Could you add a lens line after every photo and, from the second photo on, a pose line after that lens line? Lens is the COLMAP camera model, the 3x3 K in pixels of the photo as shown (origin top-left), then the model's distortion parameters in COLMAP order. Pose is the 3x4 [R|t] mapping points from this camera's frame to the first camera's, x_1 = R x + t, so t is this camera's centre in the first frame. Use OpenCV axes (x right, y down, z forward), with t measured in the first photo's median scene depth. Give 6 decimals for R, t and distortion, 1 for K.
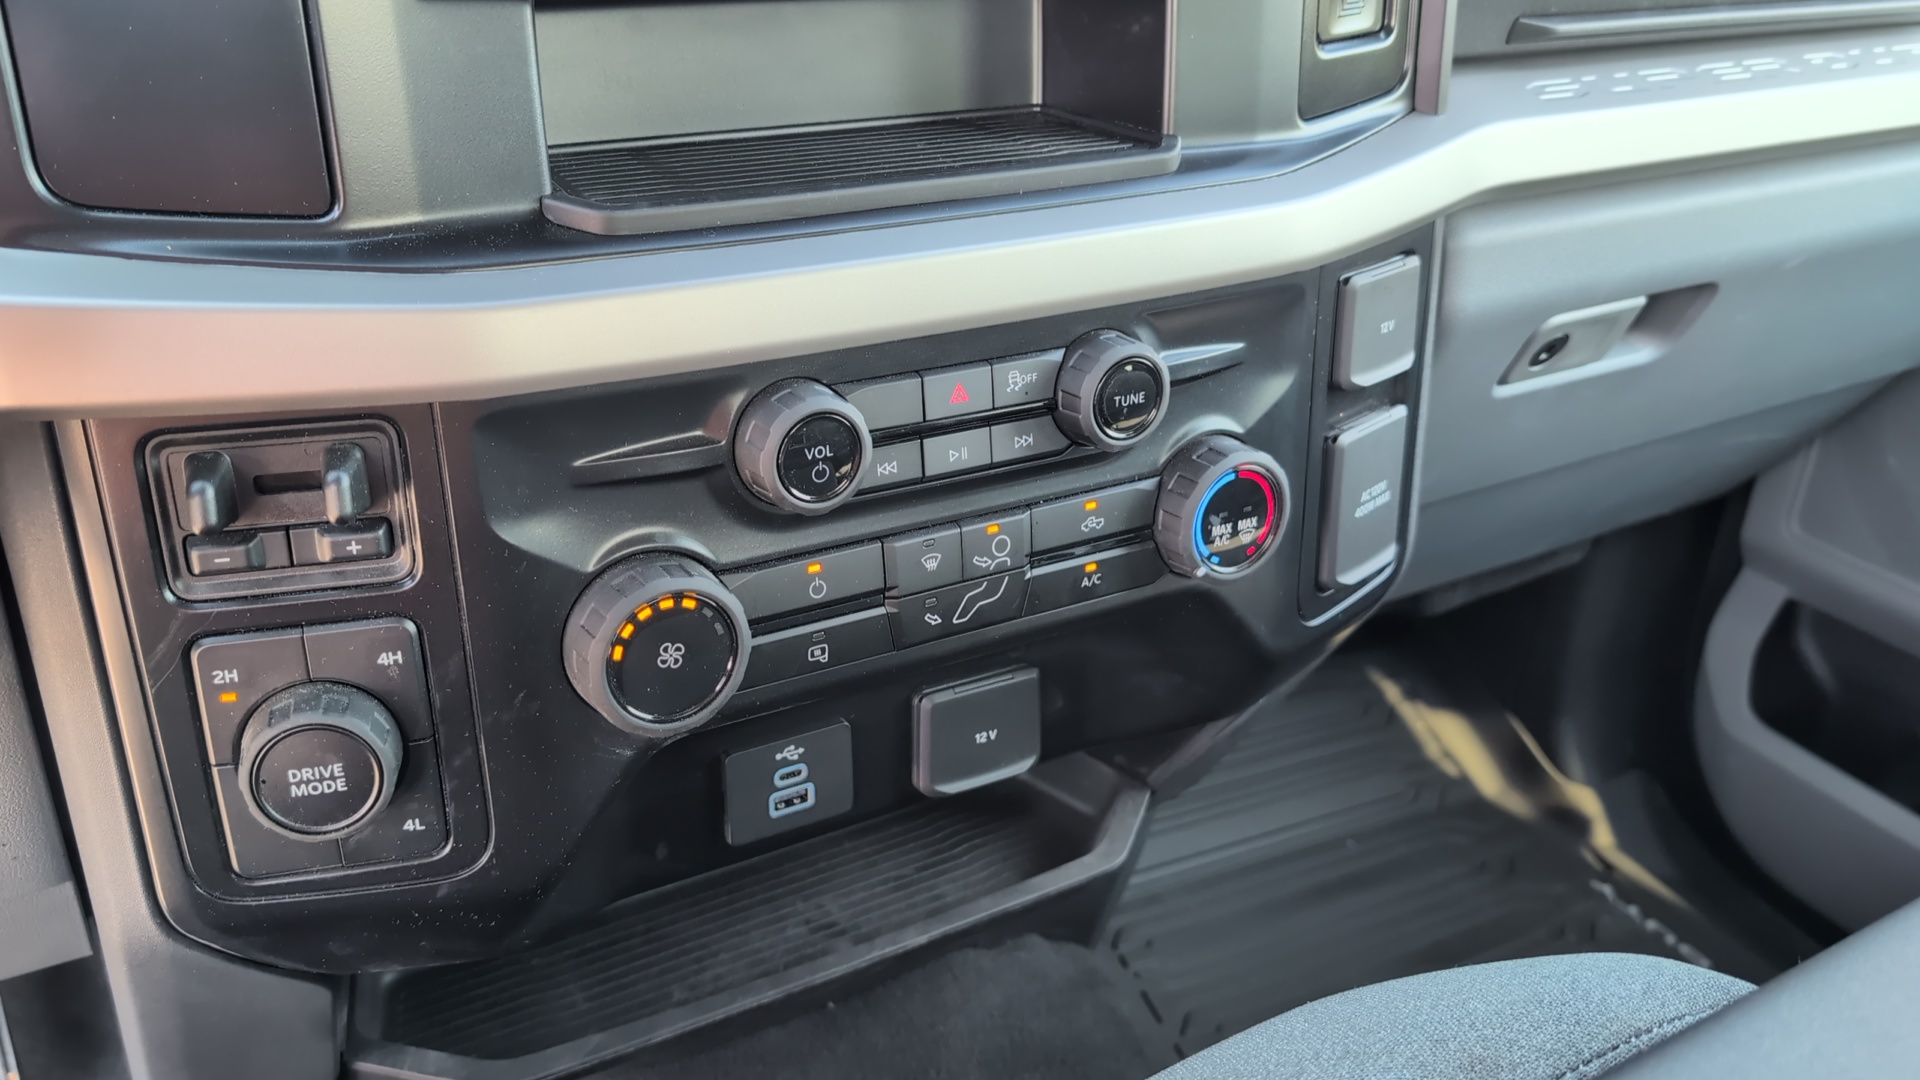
lens RADIAL K [[1643.4, 0, 960.0], [0, 1643.4, 540.0], [0, 0, 1]] dist [-0.000283, -0.004809]
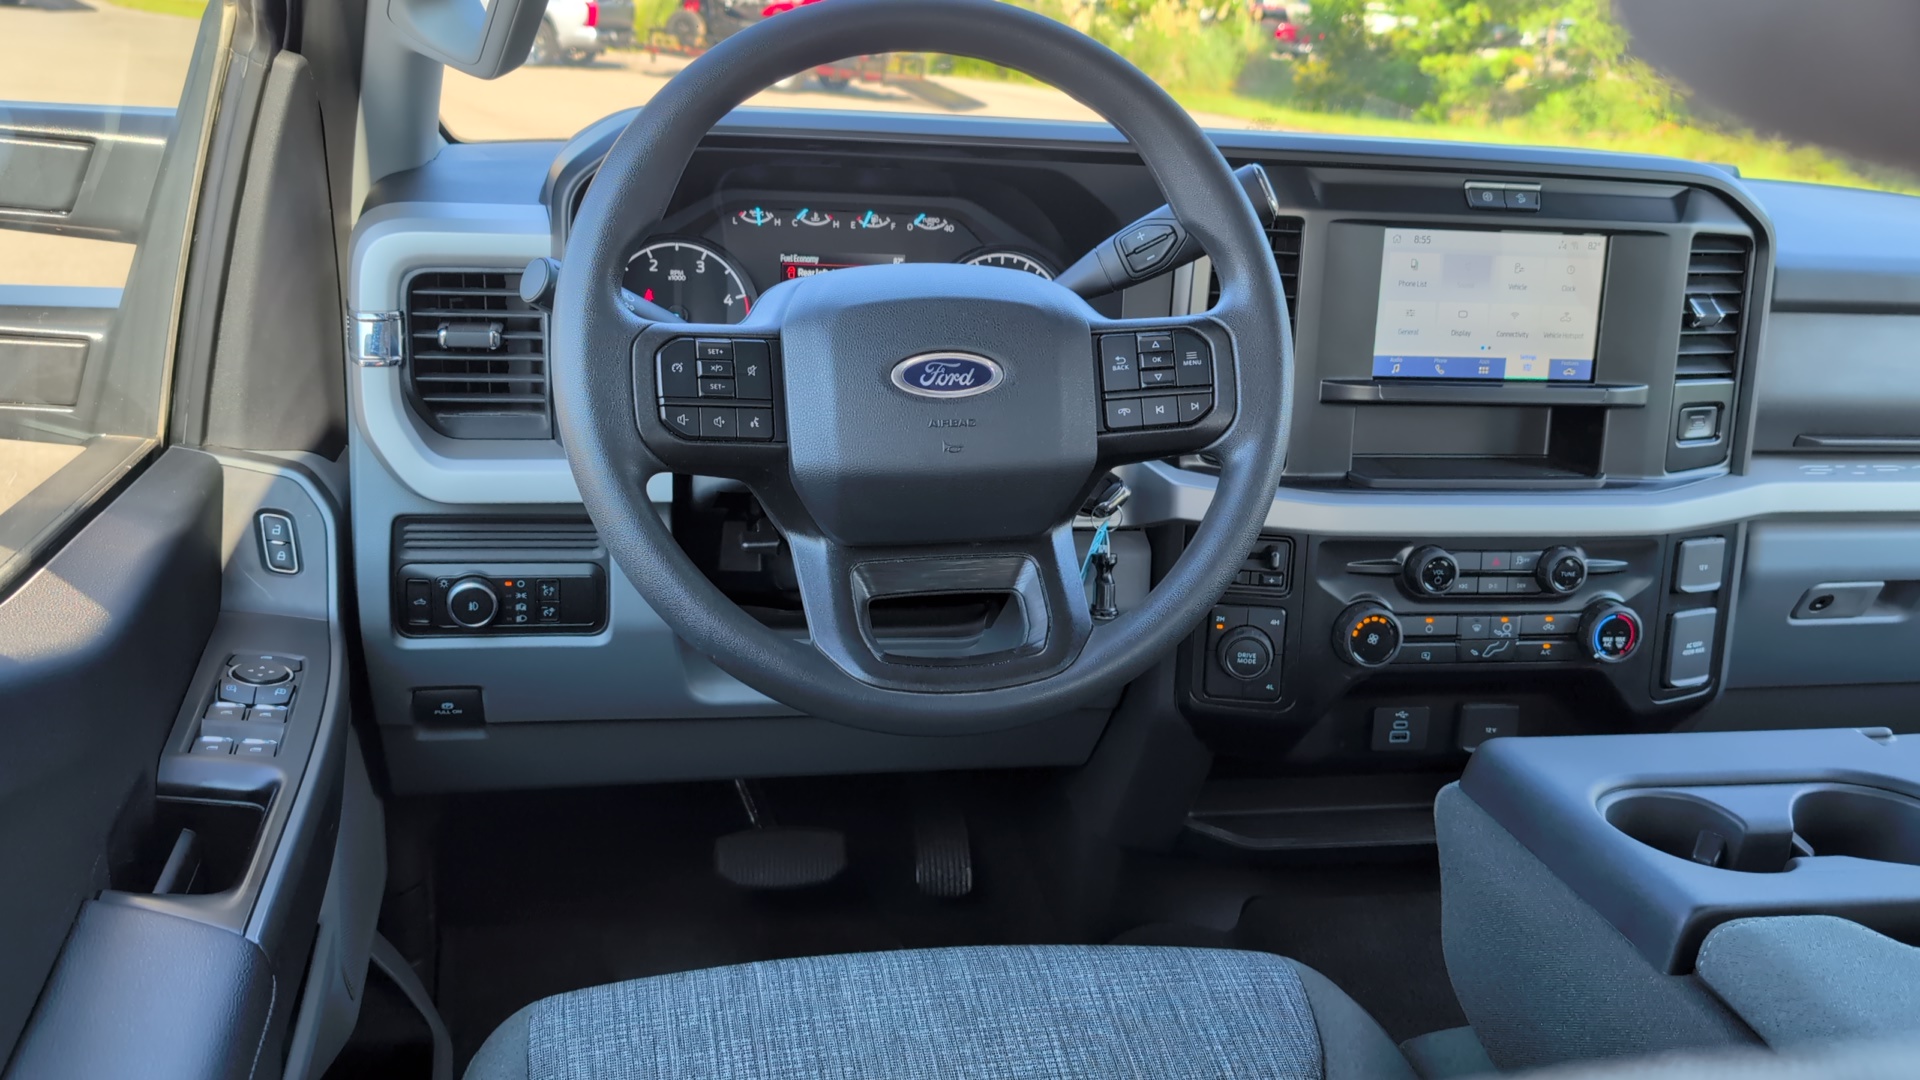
lens RADIAL K [[1600.0, 0, 960.0], [0, 1600.0, 540.0], [0, 0, 1]] dist [0.012116, 0.004434]
pose [[0.941427, 0.108062, -0.319433, 0.005842], [-0.164619, 0.973996, -0.155666, 0.361887], [0.294305, 0.199133, 0.934735, -1.420326]]
